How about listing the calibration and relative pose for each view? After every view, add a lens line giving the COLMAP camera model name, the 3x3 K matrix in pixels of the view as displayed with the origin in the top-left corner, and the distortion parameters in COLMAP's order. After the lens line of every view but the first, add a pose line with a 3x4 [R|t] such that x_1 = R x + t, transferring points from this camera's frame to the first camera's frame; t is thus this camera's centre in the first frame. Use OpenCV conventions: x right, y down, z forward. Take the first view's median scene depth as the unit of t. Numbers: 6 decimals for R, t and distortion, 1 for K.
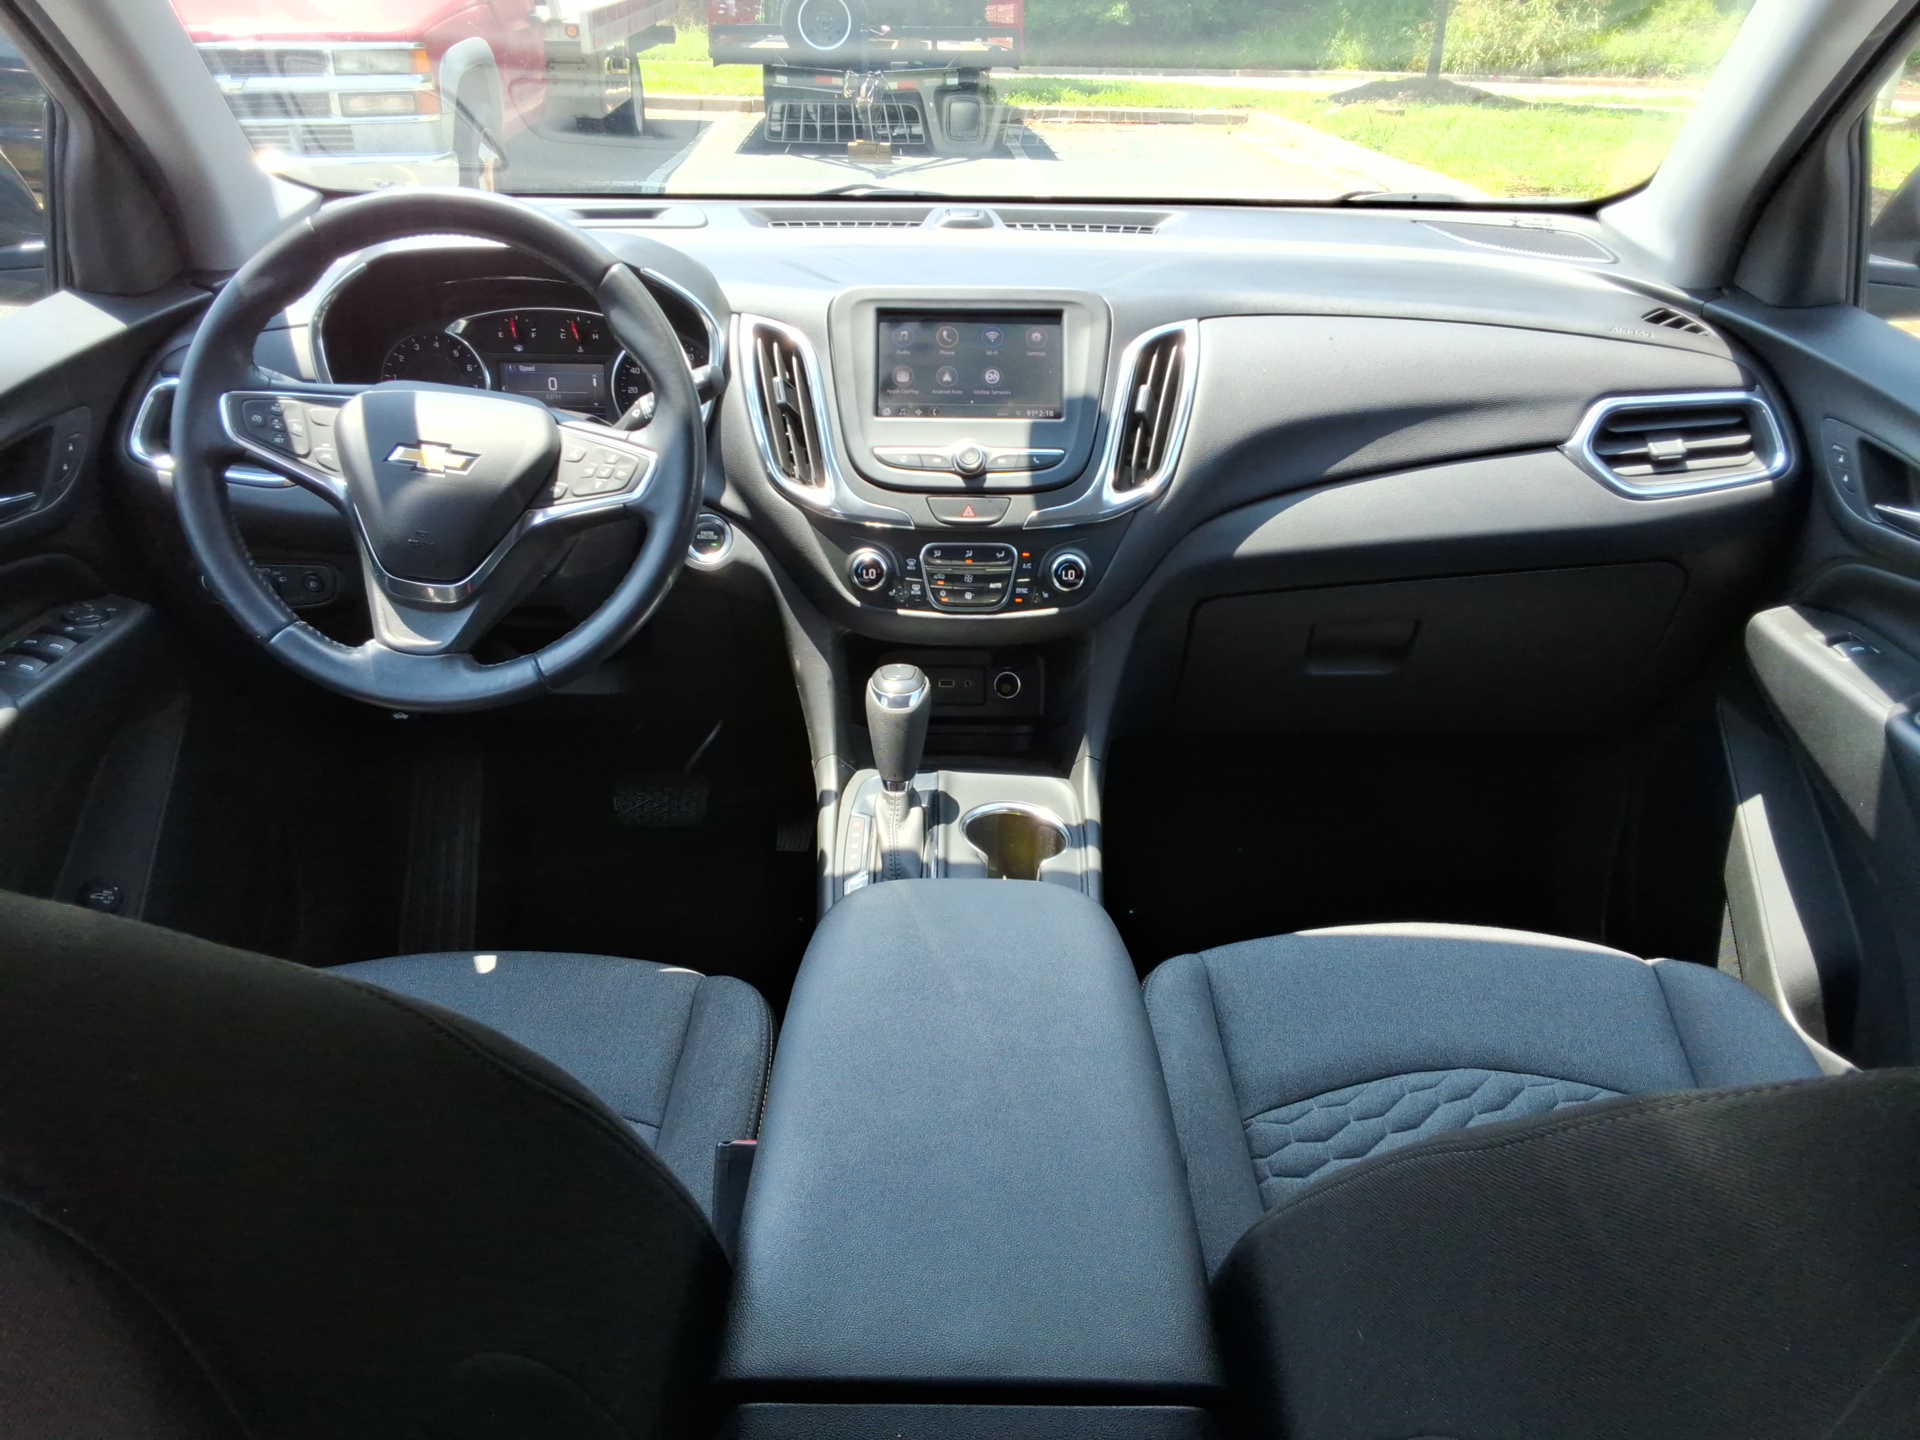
lens RADIAL K [[1542.1, 0, 977.3], [0, 1542.1, 694.4], [0, 0, 1]] dist [0.118666, -0.187831]
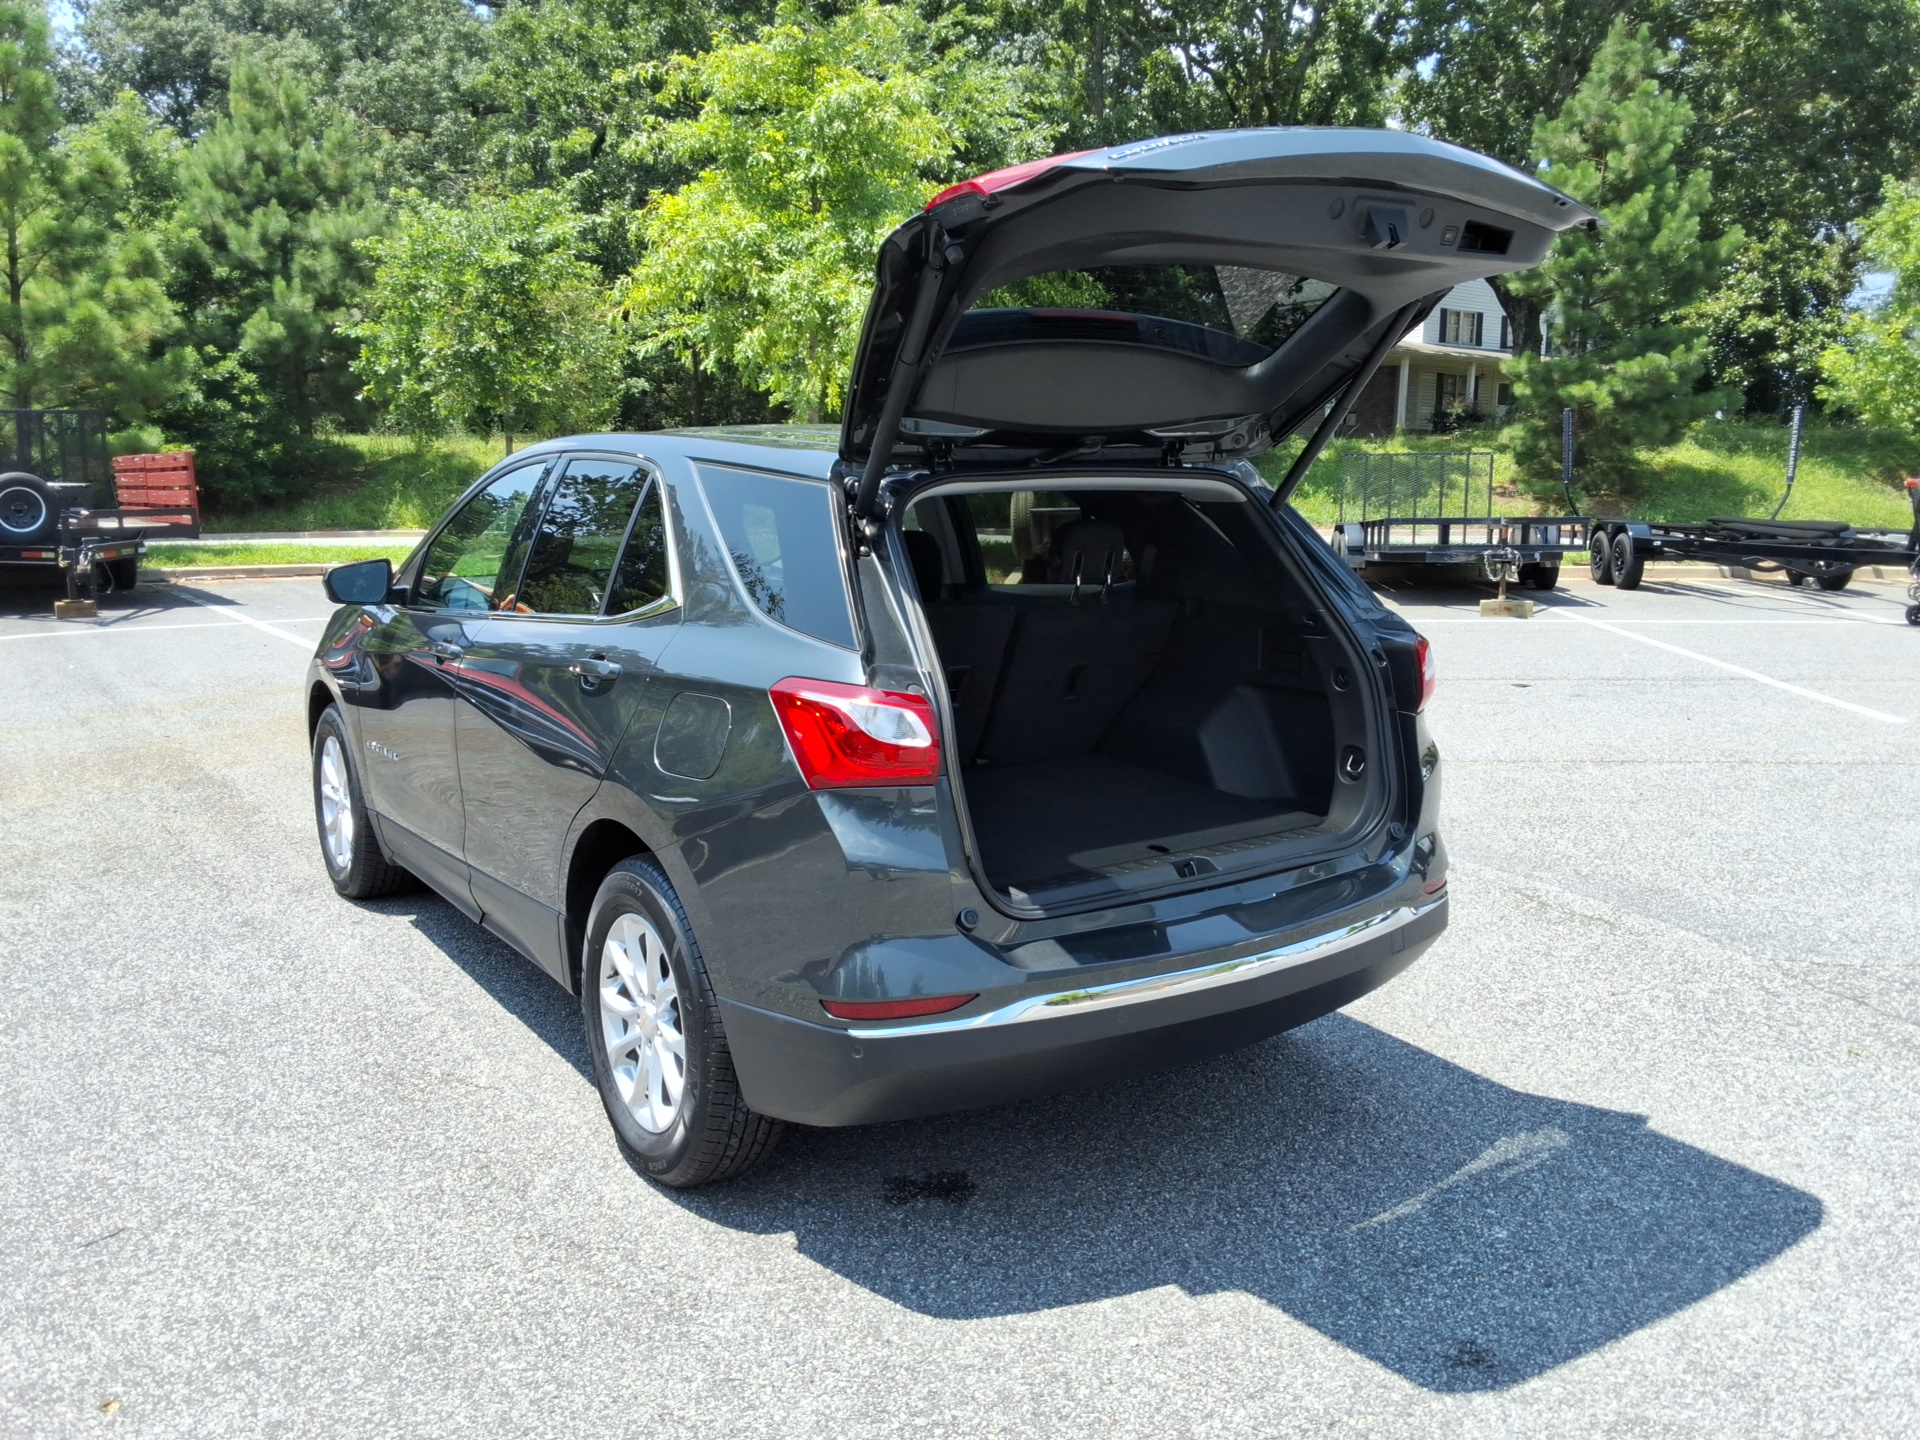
lens RADIAL K [[1542.1, 0, 977.3], [0, 1542.1, 694.4], [0, 0, 1]] dist [0.118666, -0.187831]
pose [[0.825266, -0.104193, 0.555050, -1.653287], [0.248193, 0.949747, -0.190736, 1.045570], [-0.507284, 0.295168, 0.809654, -2.747120]]
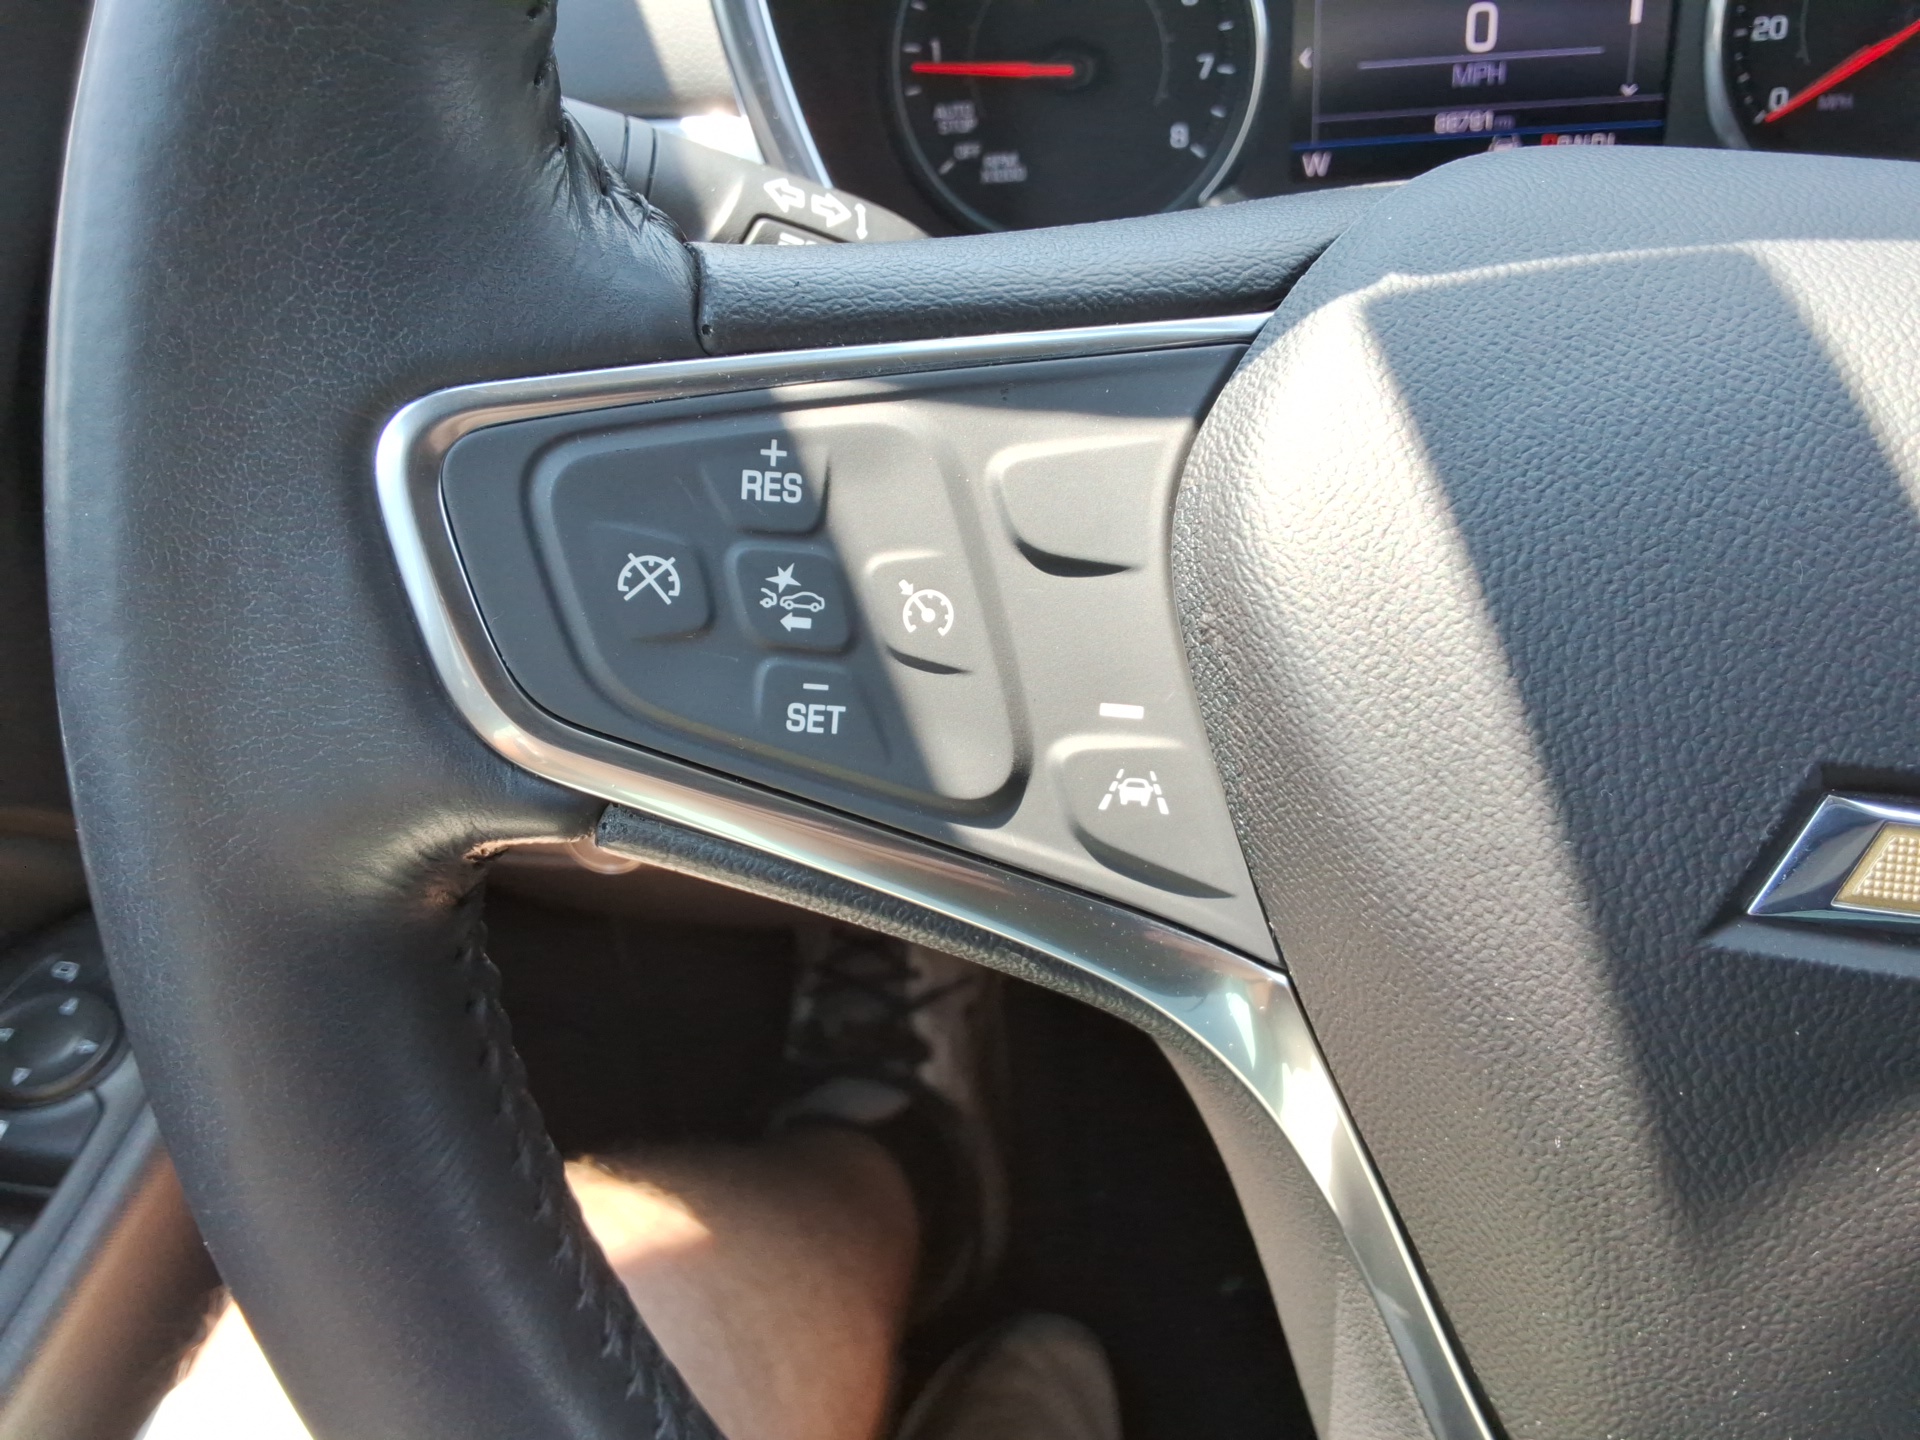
lens RADIAL K [[1542.1, 0, 977.3], [0, 1542.1, 694.4], [0, 0, 1]] dist [0.118666, -0.187831]
pose [[0.990765, -0.022878, -0.133646, -0.355752], [0.054074, 0.970556, 0.234728, -0.167835], [0.124341, -0.239787, 0.962830, 0.750449]]
